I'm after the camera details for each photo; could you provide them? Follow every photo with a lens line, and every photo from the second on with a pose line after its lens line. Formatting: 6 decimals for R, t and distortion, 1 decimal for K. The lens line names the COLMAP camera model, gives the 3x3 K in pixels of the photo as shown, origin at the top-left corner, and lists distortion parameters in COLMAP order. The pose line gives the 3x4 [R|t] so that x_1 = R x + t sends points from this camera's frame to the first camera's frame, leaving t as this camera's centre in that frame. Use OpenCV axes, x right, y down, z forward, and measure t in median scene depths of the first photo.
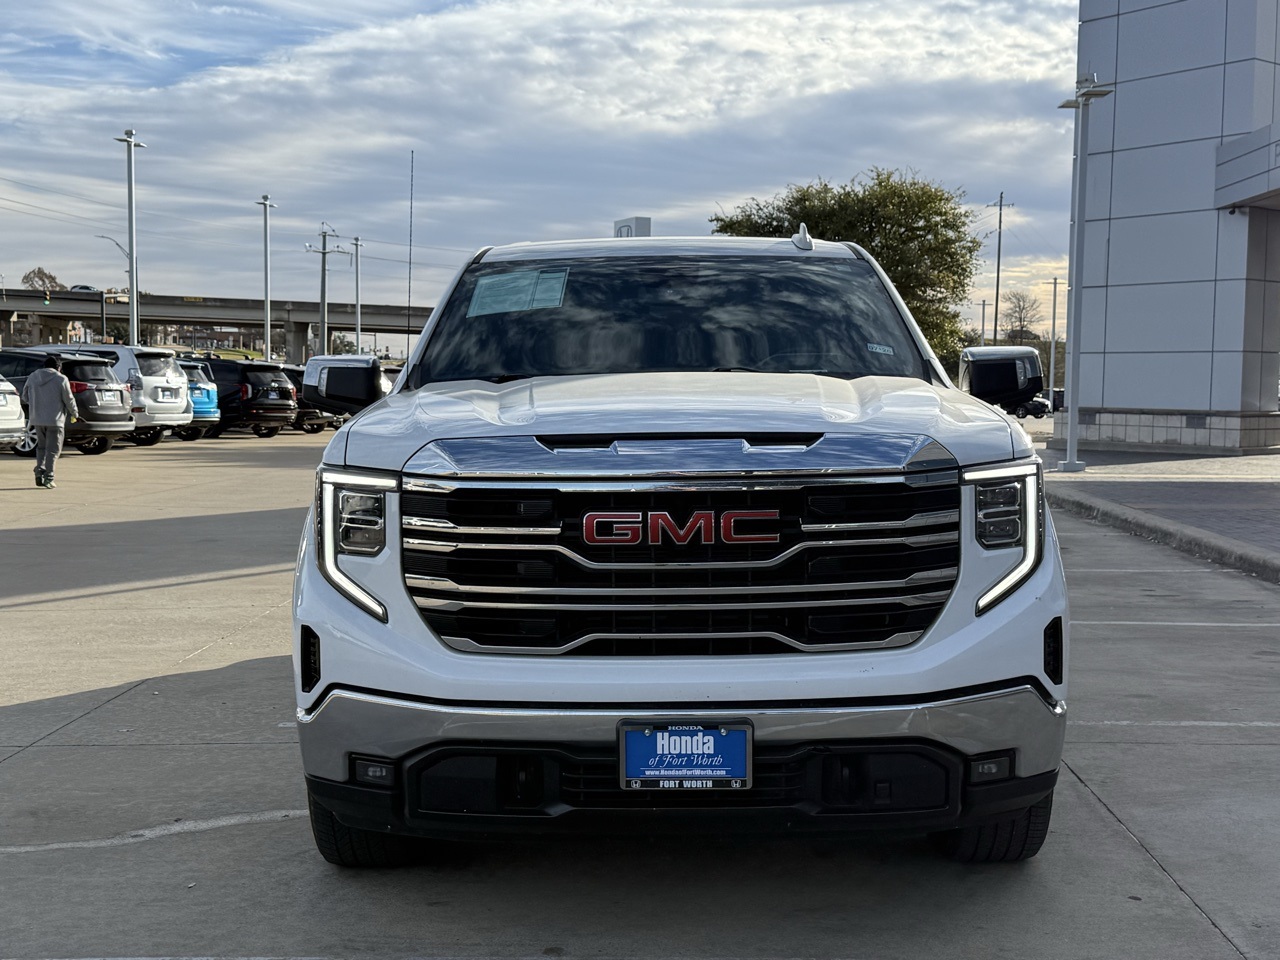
lens RADIAL K [[1744.7, 0, 640.0], [0, 1744.7, 480.0], [0, 0, 1]] dist [0.089181, 0.008103]
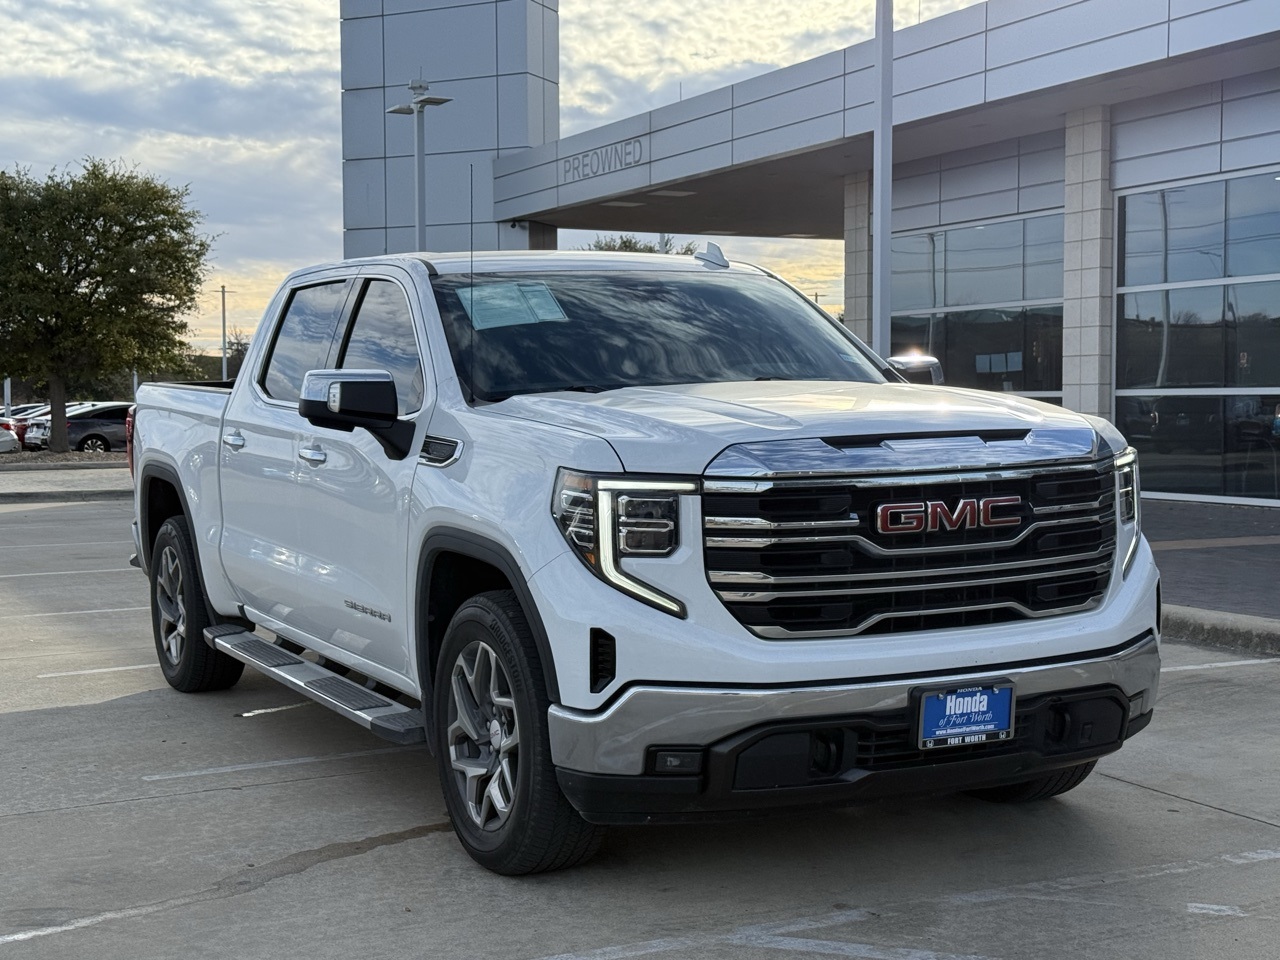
lens RADIAL K [[1939.2, 0, 640.0], [0, 1939.2, 480.0], [0, 0, 1]] dist [0.159692, -0.049816]
pose [[0.889346, -0.034771, 0.455910, -0.716502], [0.041617, 0.999121, -0.004983, 0.002557], [-0.455336, 0.023405, 0.890012, -0.036756]]
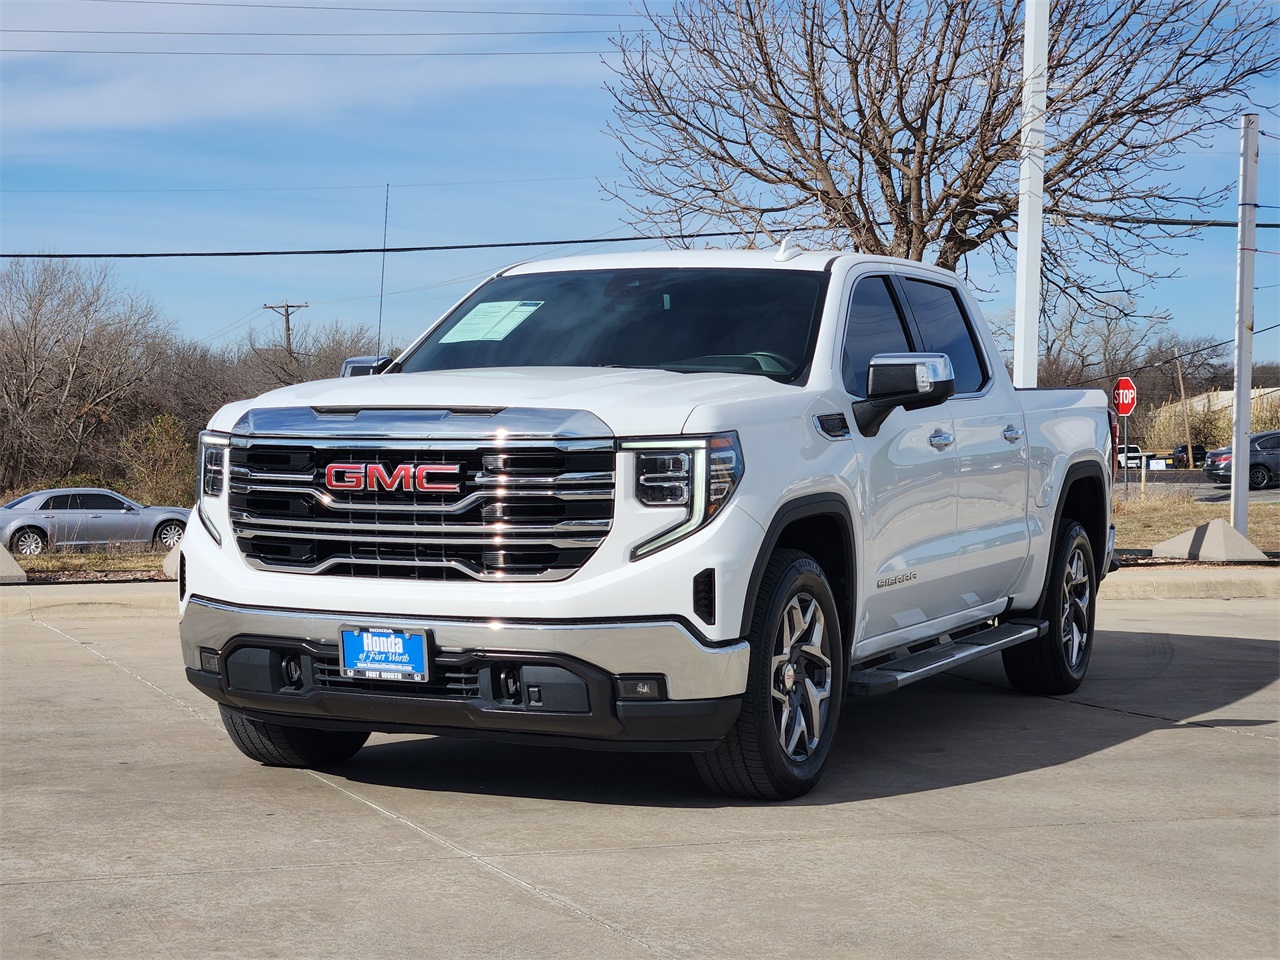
lens RADIAL K [[2501.0, 0, 640.0], [0, 2501.0, 480.0], [0, 0, 1]] dist [-0.686941, 8.234345]
pose [[0.917849, 0.027525, -0.395975, 0.896823], [-0.045001, 0.998377, -0.034912, 0.082971], [0.394371, 0.049863, 0.917598, -0.596556]]
